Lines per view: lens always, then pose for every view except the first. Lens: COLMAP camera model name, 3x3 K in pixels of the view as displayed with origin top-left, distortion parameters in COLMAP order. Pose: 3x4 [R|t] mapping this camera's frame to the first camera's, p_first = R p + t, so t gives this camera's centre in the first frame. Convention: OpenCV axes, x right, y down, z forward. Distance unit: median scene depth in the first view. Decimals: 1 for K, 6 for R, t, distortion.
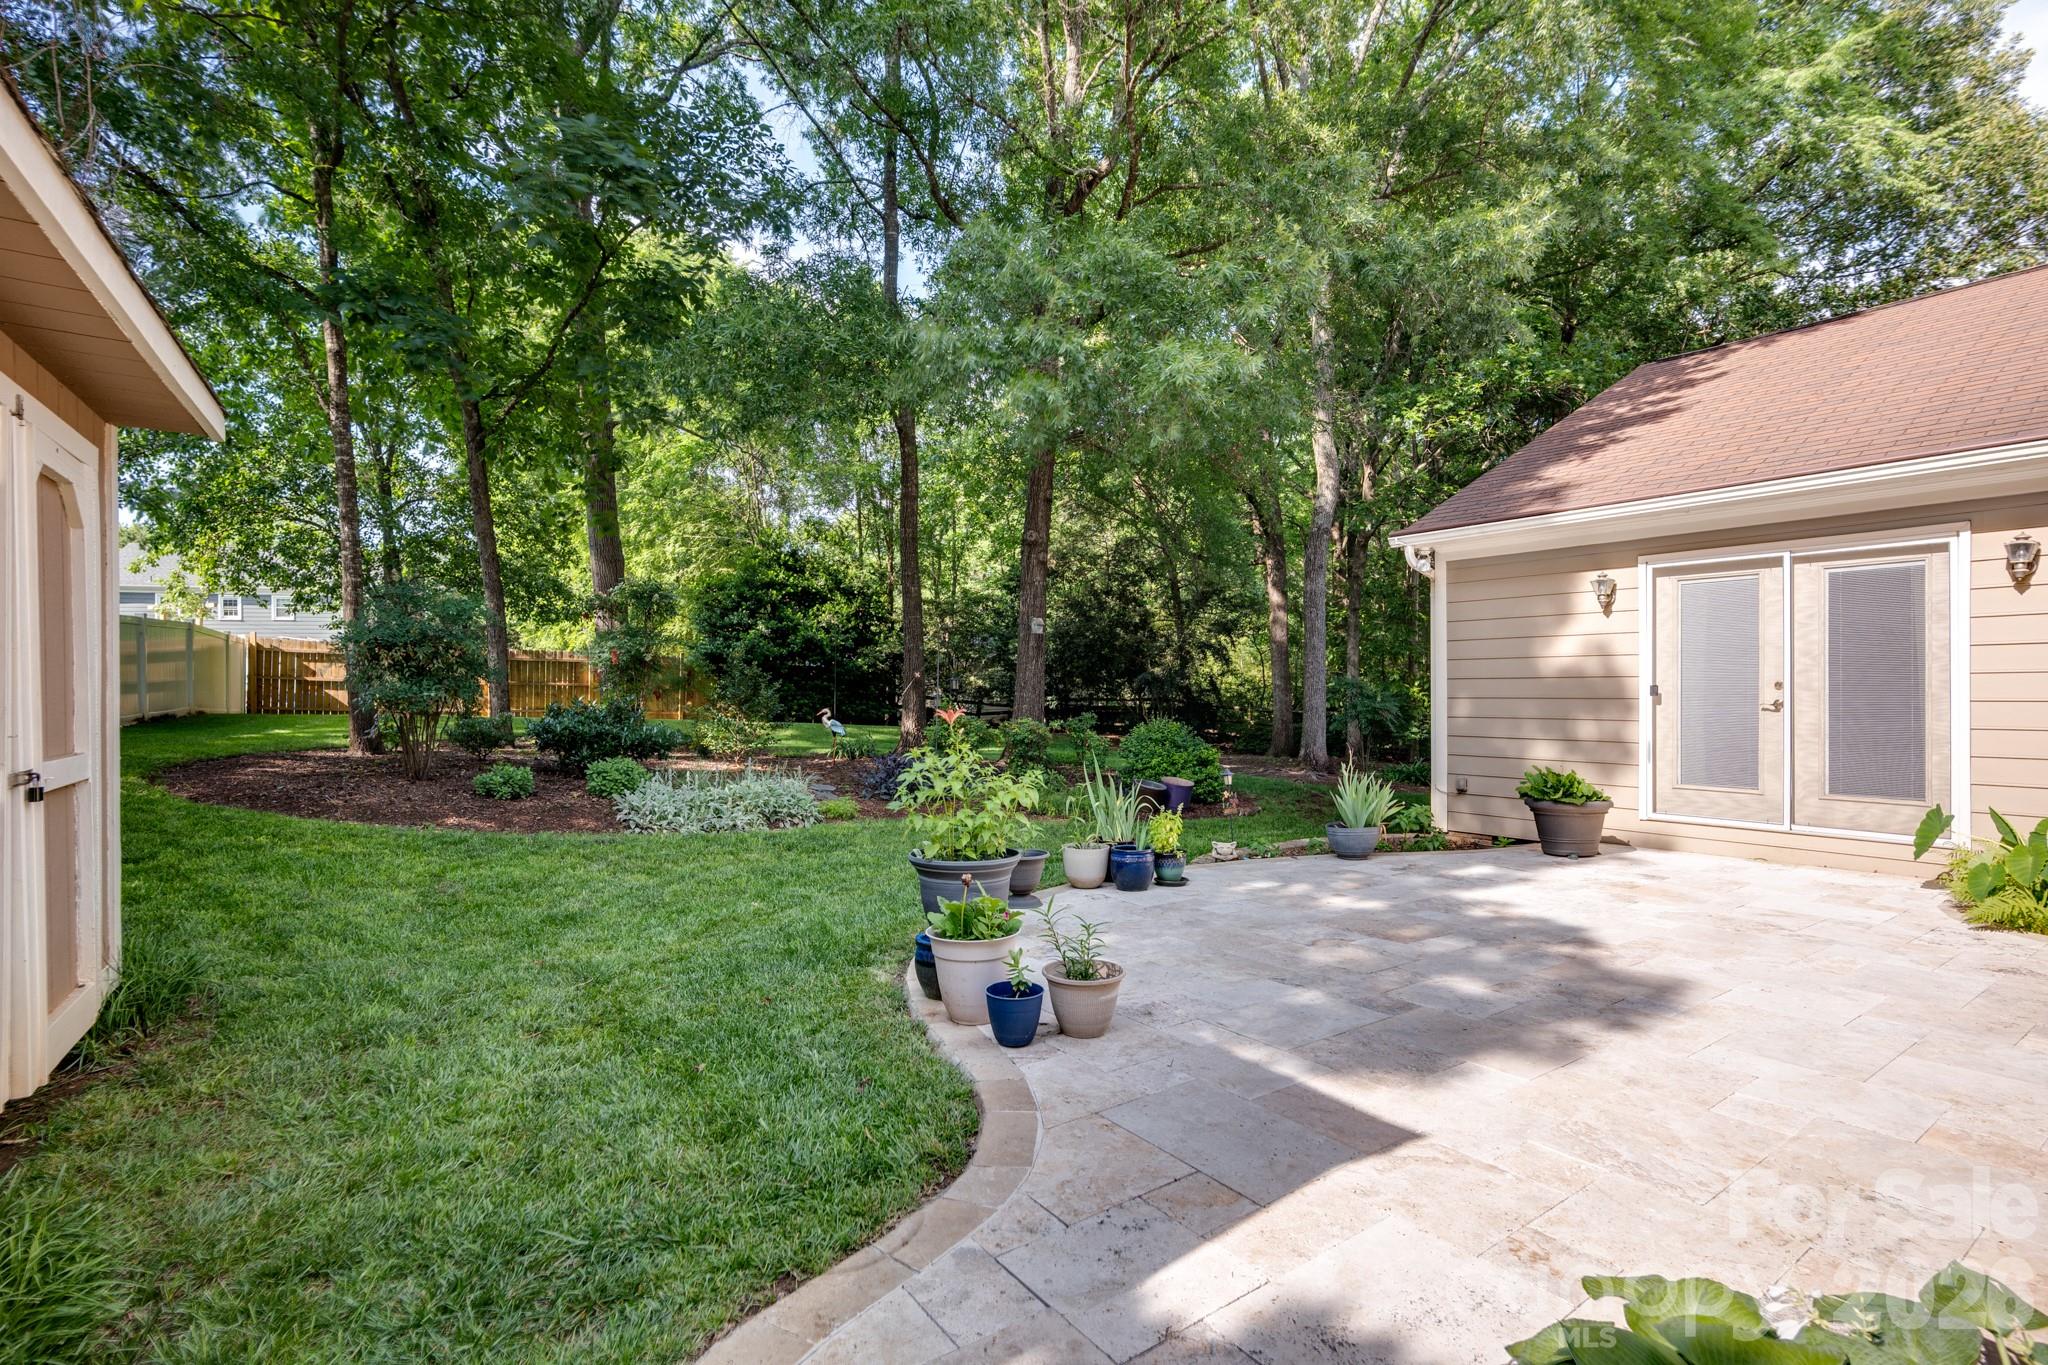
lens RADIAL K [[951.7, 0, 1034.2], [0, 951.7, 680.7], [0, 0, 1]] dist [-0.006372, -0.000270]
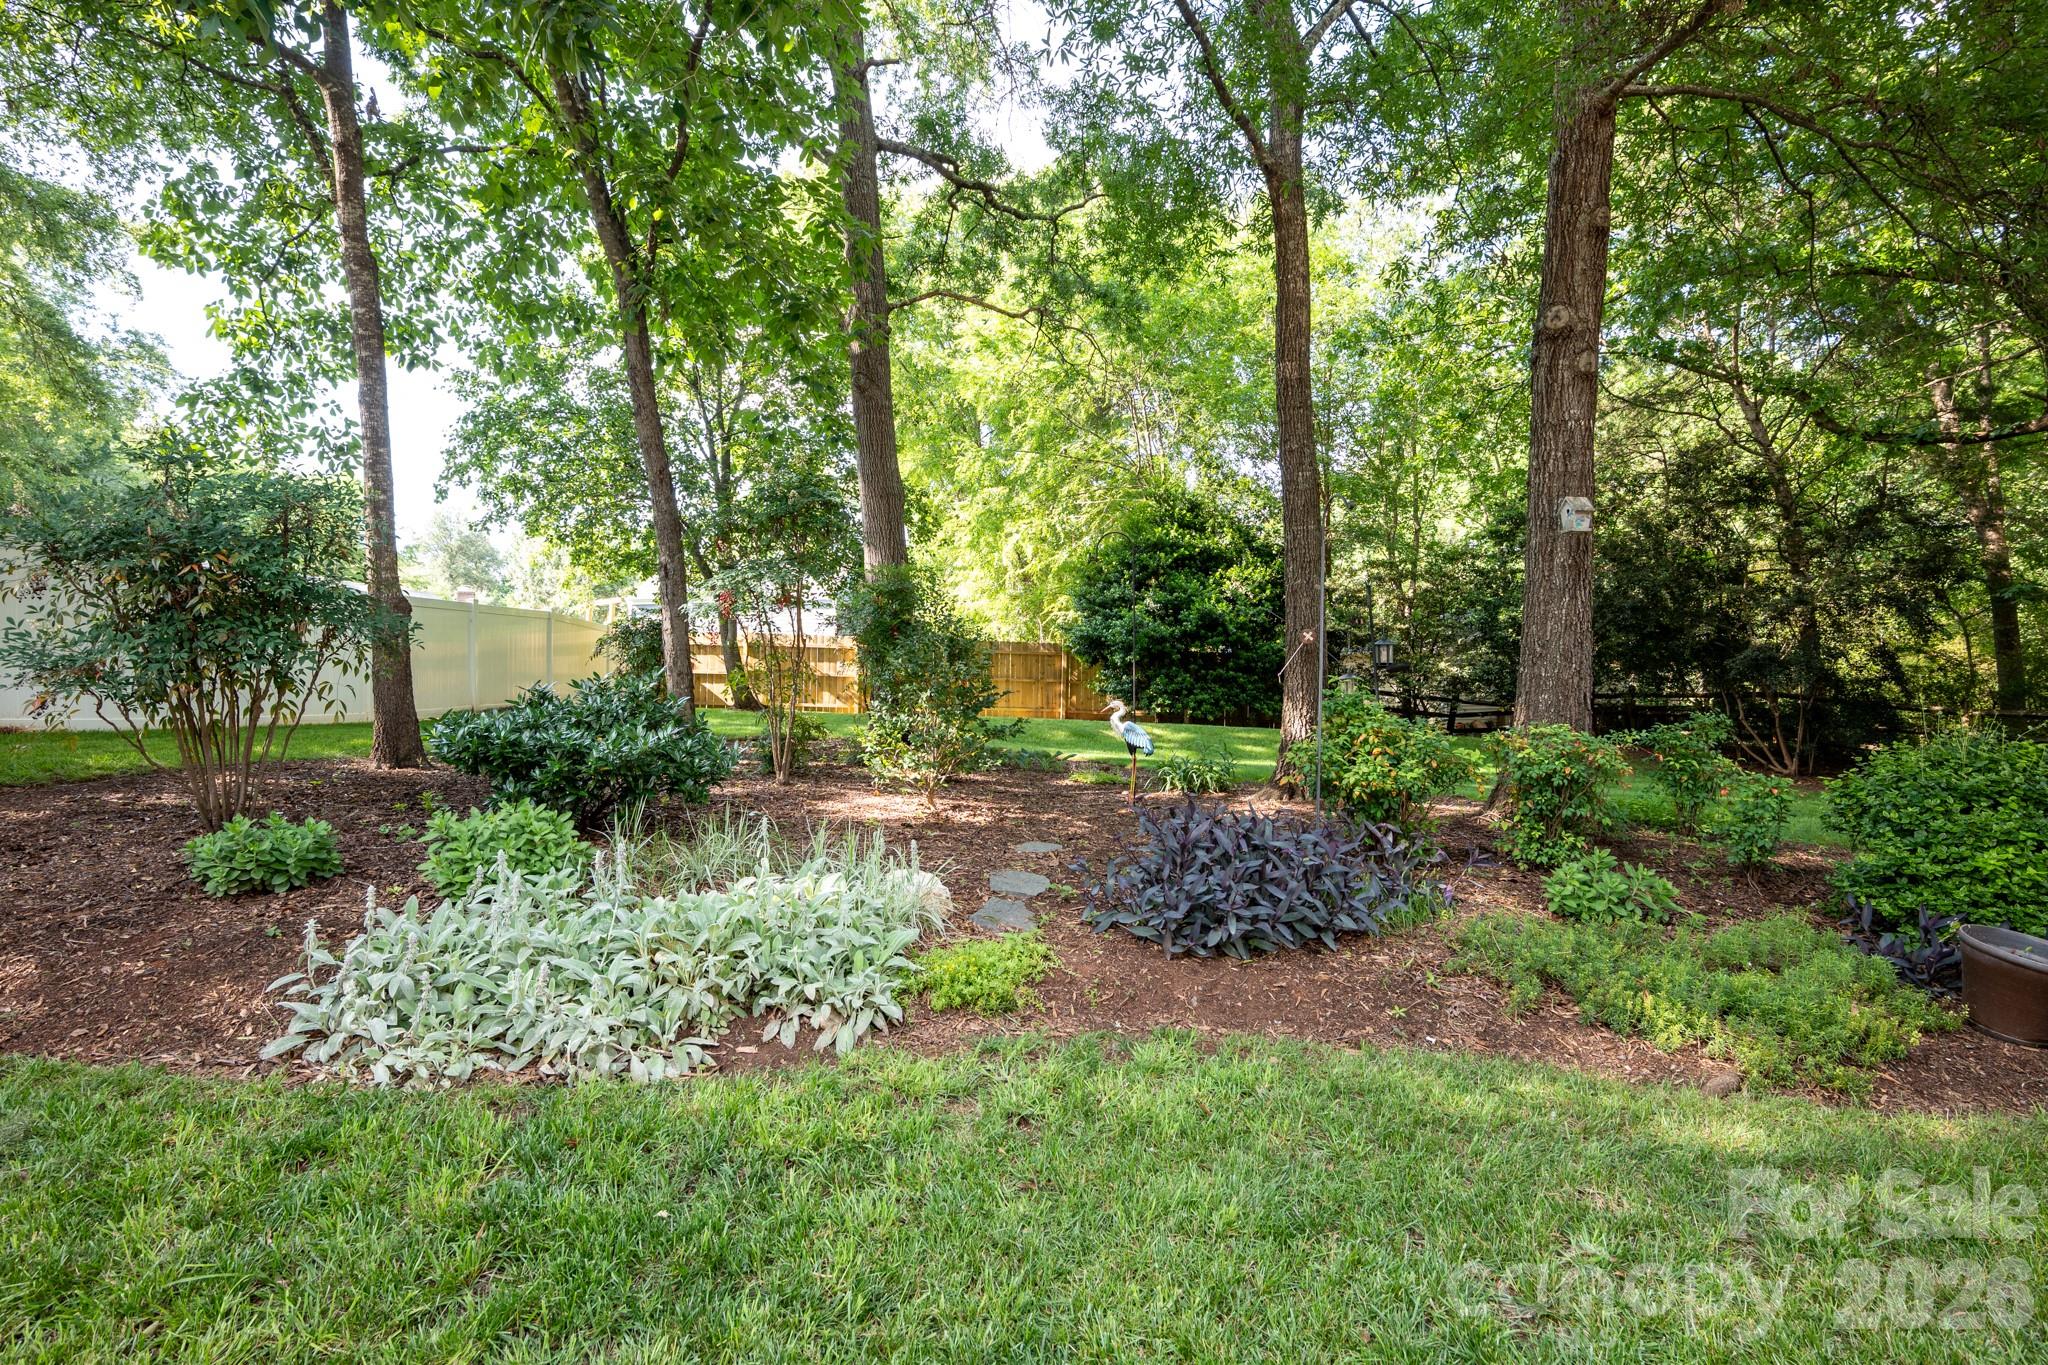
lens RADIAL K [[951.7, 0, 1034.2], [0, 951.7, 680.7], [0, 0, 1]] dist [-0.006372, -0.000270]
pose [[0.886326, -0.007004, -0.463009, -0.015675], [0.006725, 0.999975, -0.002254, 0.018591], [0.463013, -0.001116, 0.886351, 0.487264]]
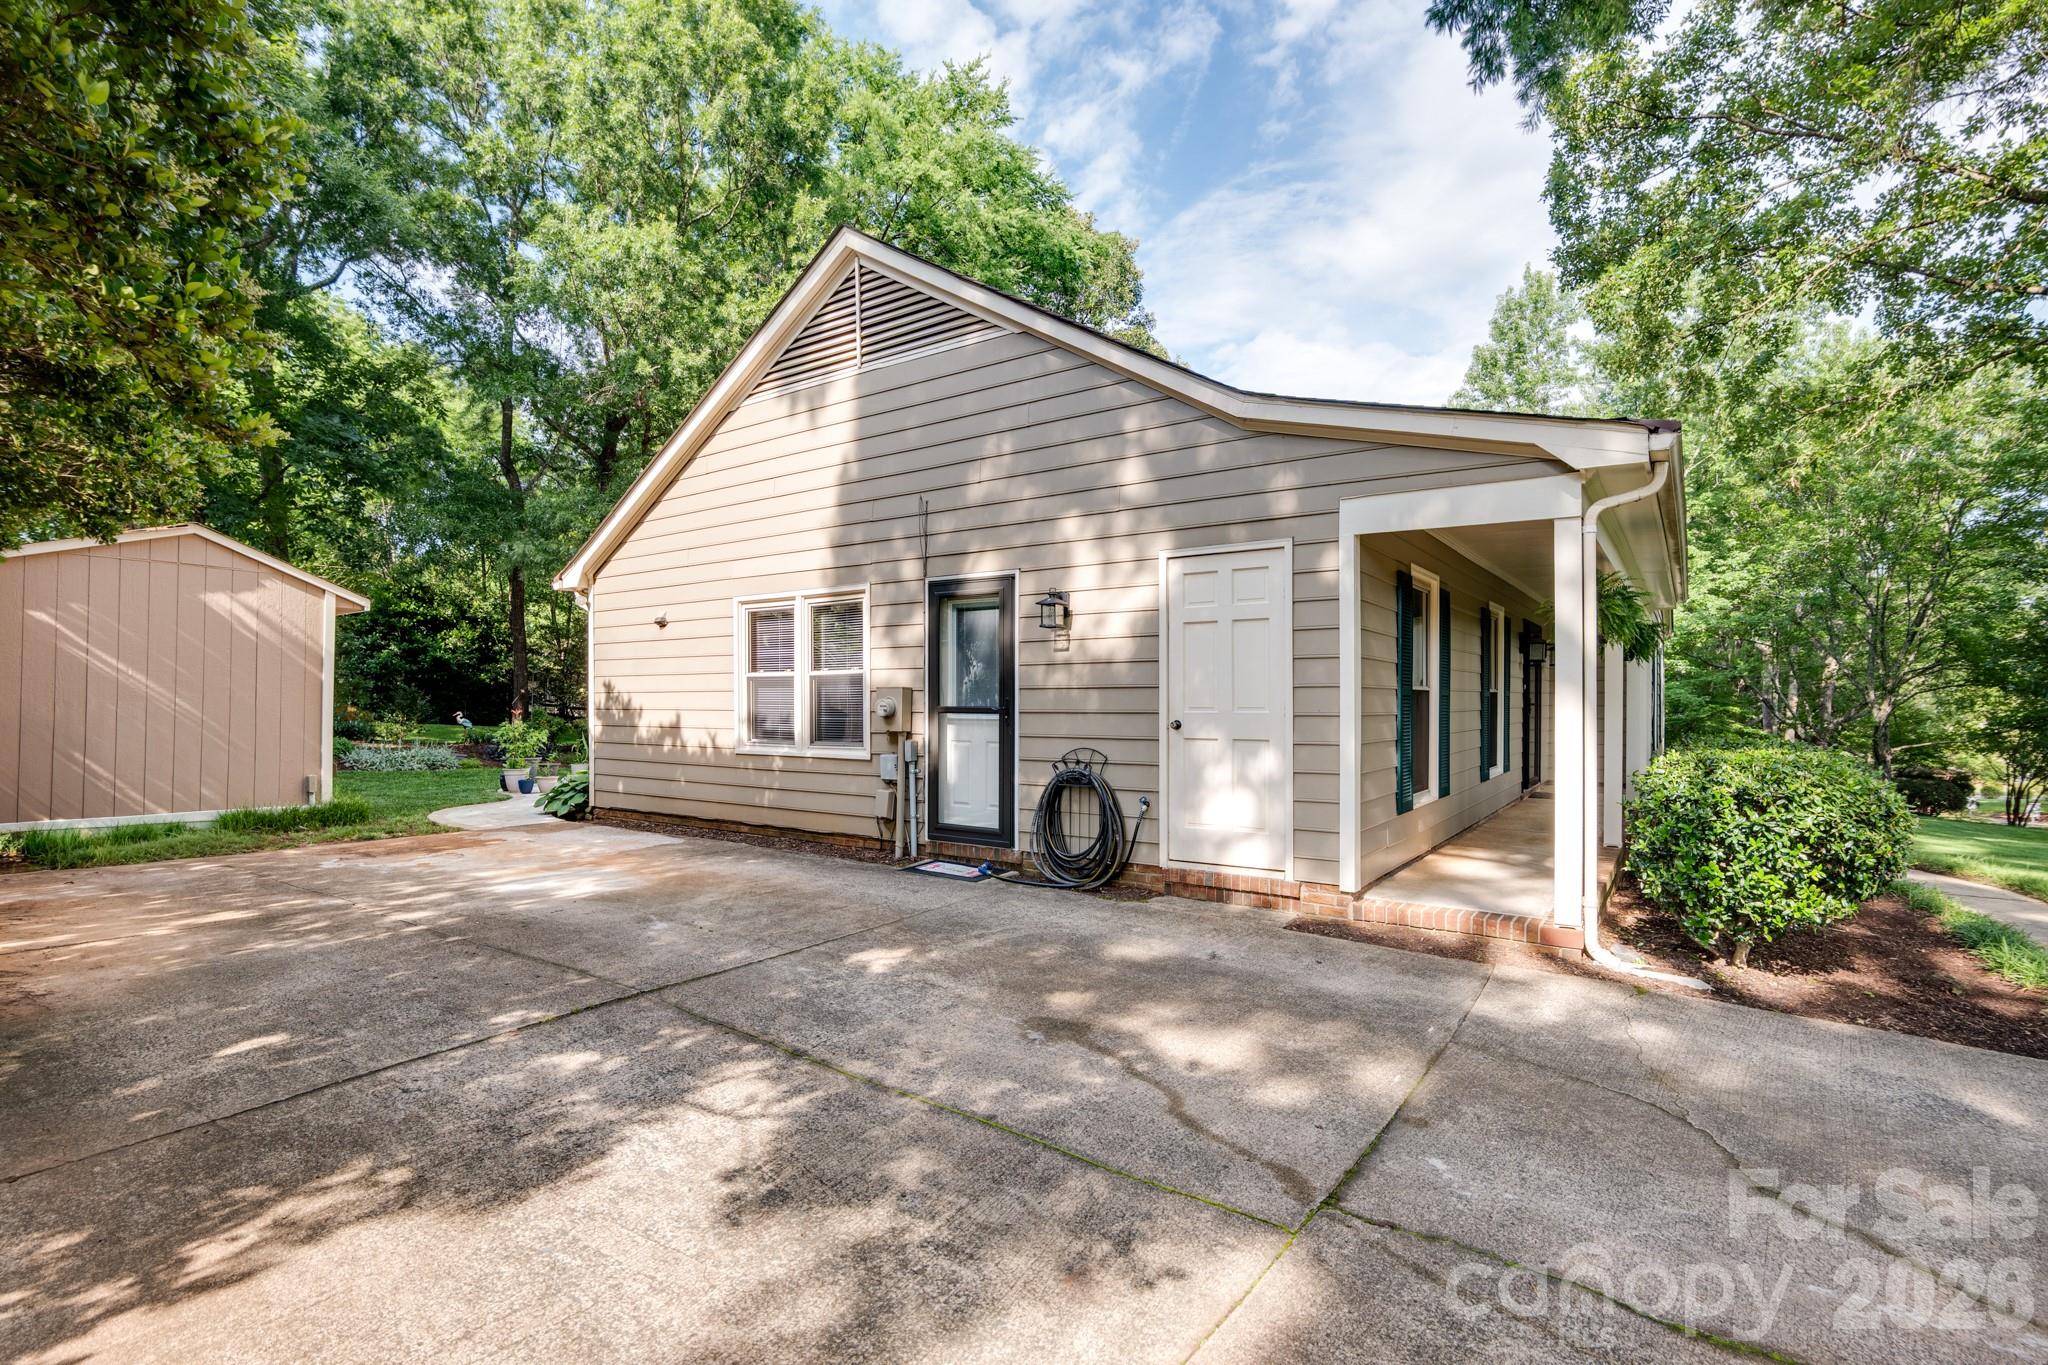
lens RADIAL K [[986.8, 0, 1016.4], [0, 986.8, 688.6], [0, 0, 1]] dist [-0.002499, -0.000128]
pose [[0.950698, 0.010403, 0.309943, 0.157508], [-0.010271, 0.999945, -0.002058, -0.016897], [-0.309947, -0.001227, 0.950753, -0.860174]]
